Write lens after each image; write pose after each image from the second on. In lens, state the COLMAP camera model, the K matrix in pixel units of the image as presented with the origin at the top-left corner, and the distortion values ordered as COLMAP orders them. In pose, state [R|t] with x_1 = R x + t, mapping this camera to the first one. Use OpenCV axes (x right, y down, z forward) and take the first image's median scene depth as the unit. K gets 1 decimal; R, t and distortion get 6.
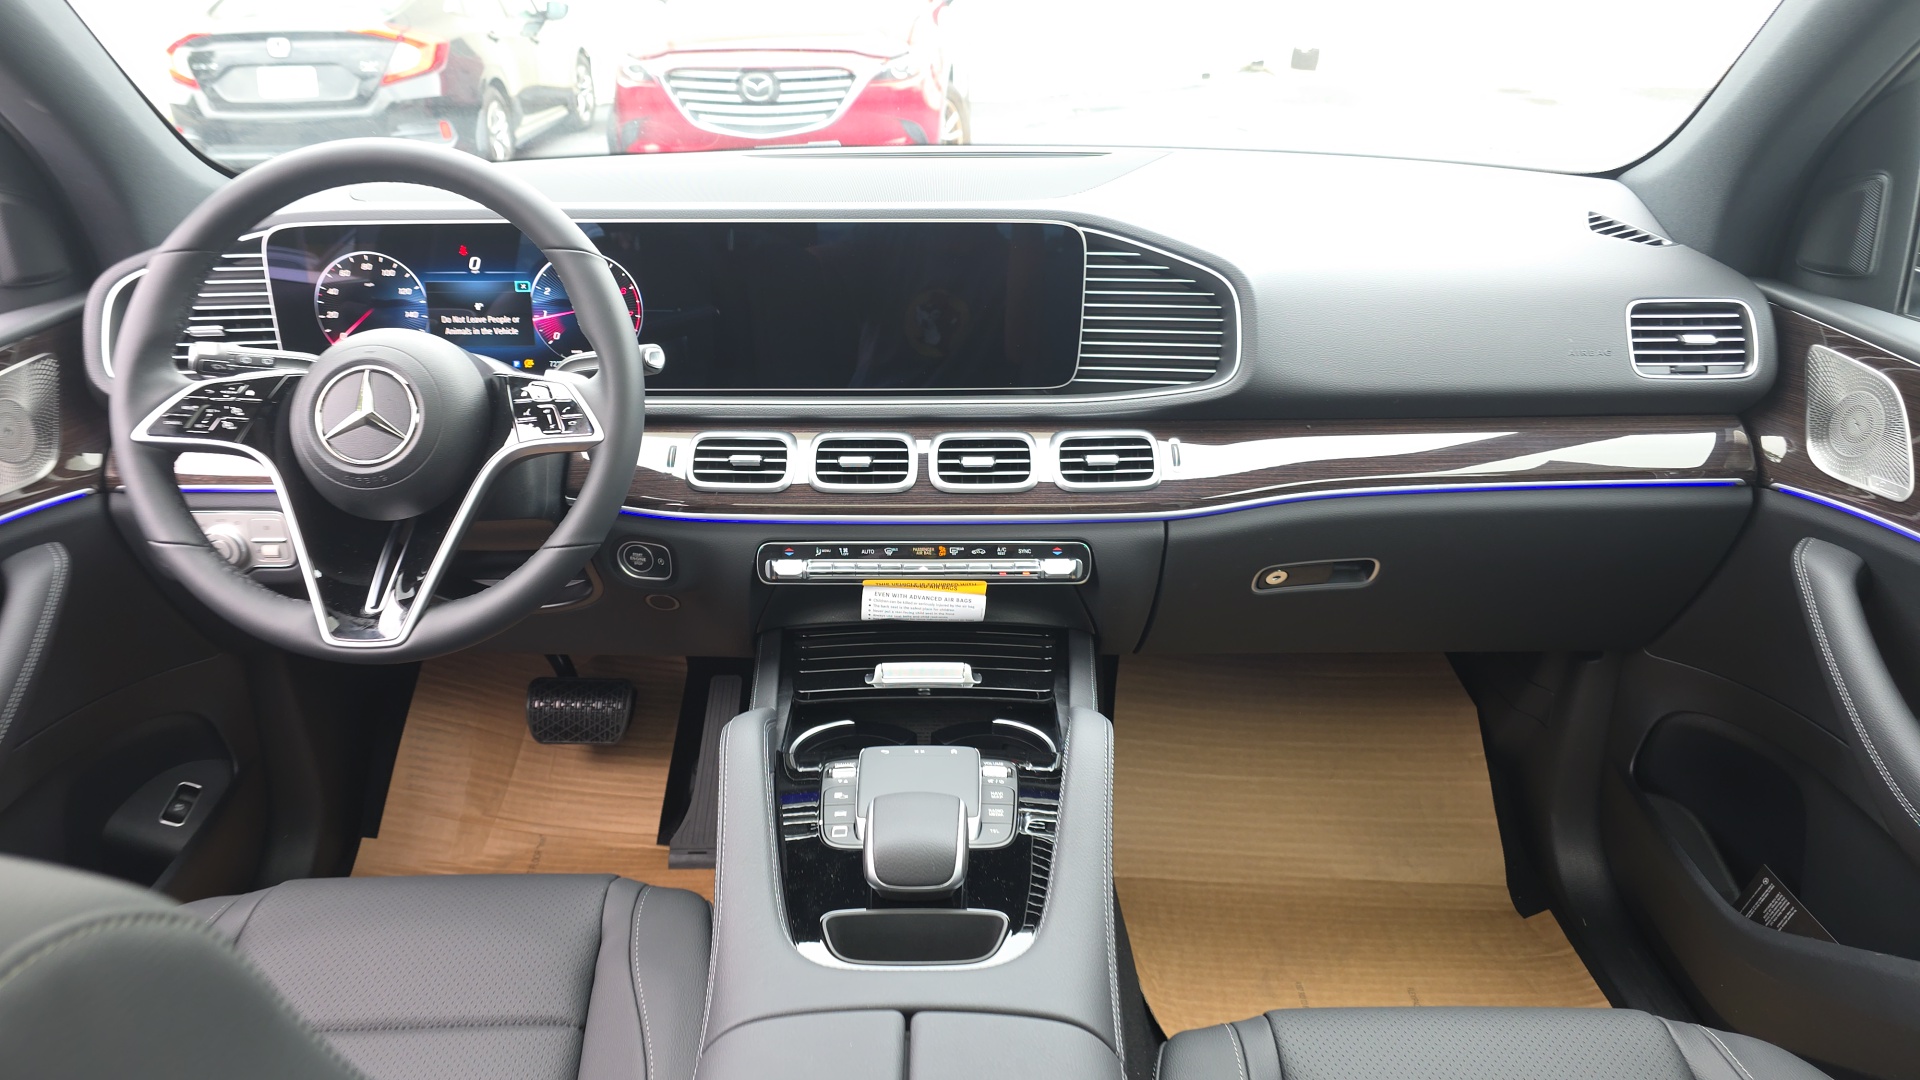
lens RADIAL K [[1310.1, 0, 938.5], [0, 1310.1, 504.5], [0, 0, 1]] dist [0.053567, -0.059297]
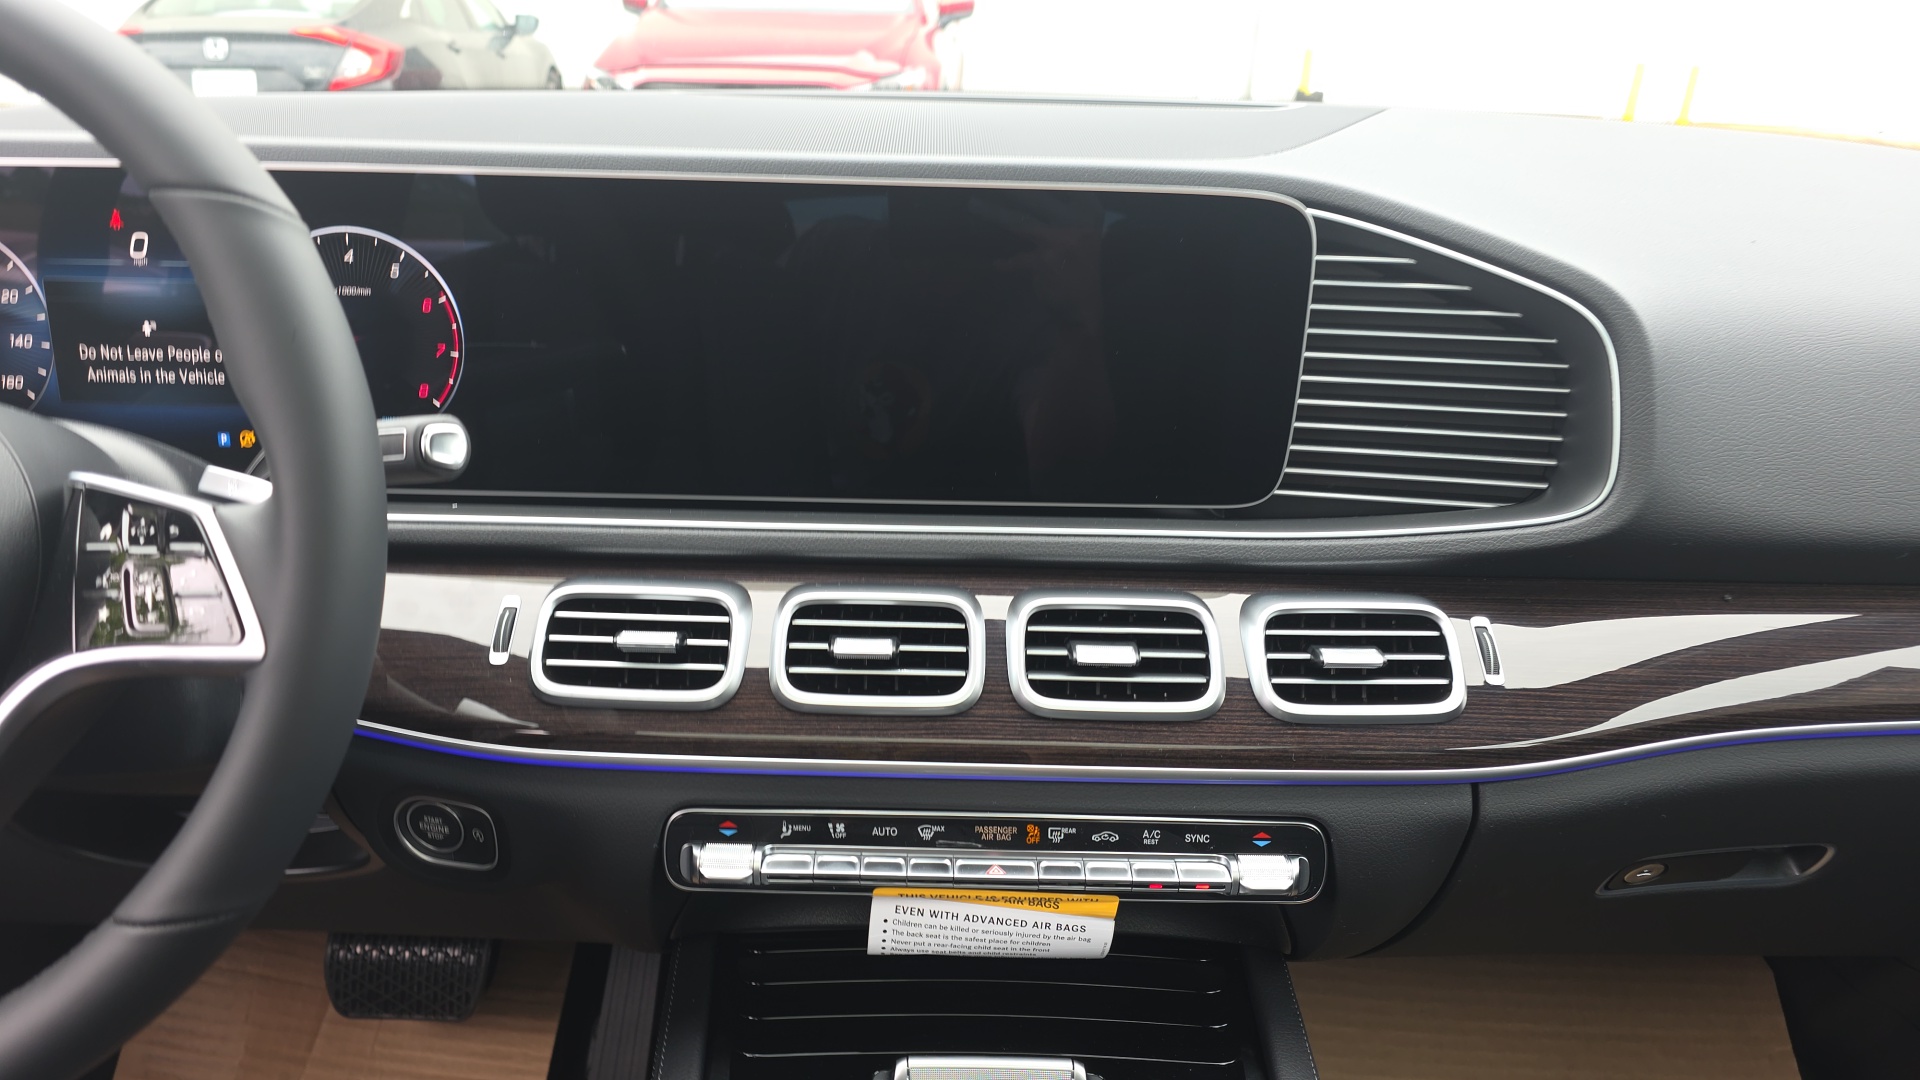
lens RADIAL K [[1310.1, 0, 933.1], [0, 1310.1, 527.8], [0, 0, 1]] dist [0.053567, -0.059297]
pose [[0.999624, 0.023992, 0.013313, -0.043387], [-0.023785, 0.999598, -0.015444, -0.070800], [-0.013678, 0.015122, 0.999792, 0.473525]]
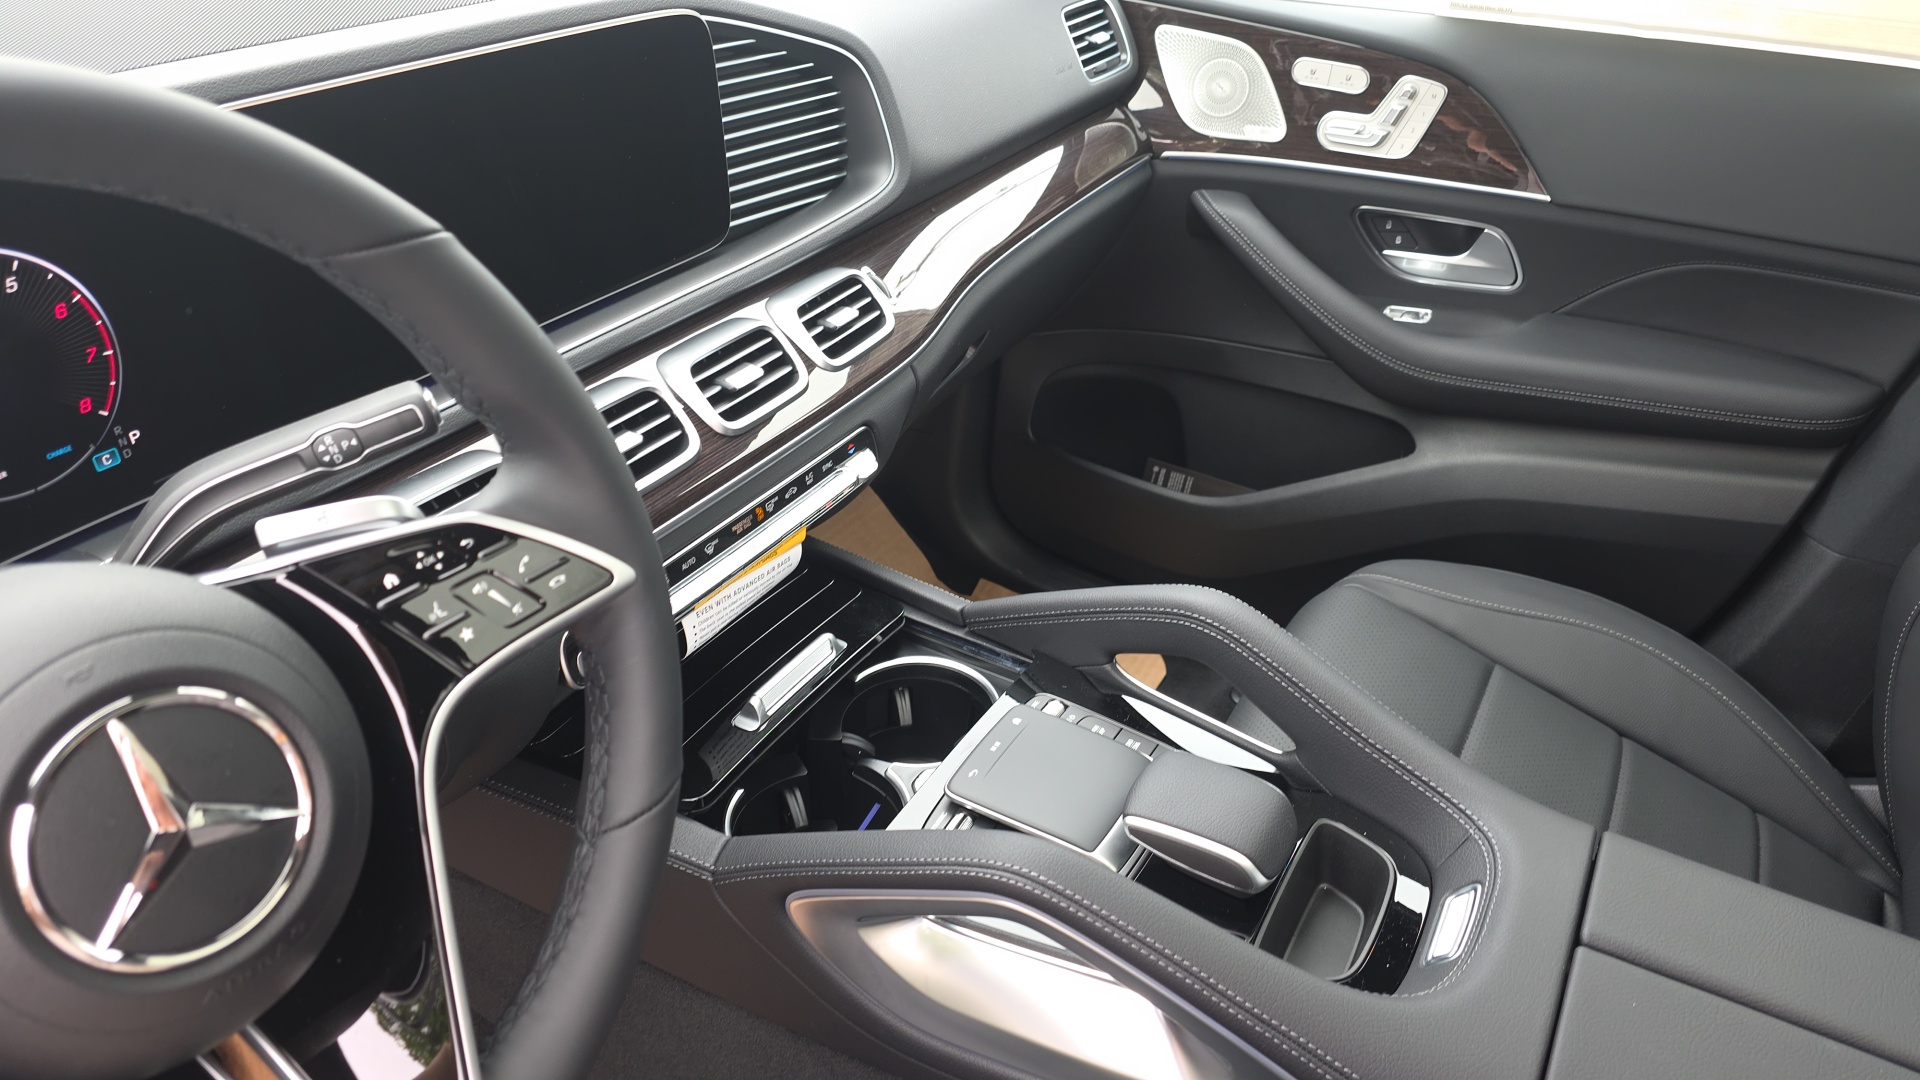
lens RADIAL K [[1310.1, 0, 980.5], [0, 1310.1, 509.0], [0, 0, 1]] dist [0.053567, -0.059297]
pose [[0.488544, -0.435684, 0.755979, -0.458317], [0.263503, 0.899629, 0.348185, -0.176206], [-0.831800, 0.029099, 0.554313, 0.484907]]
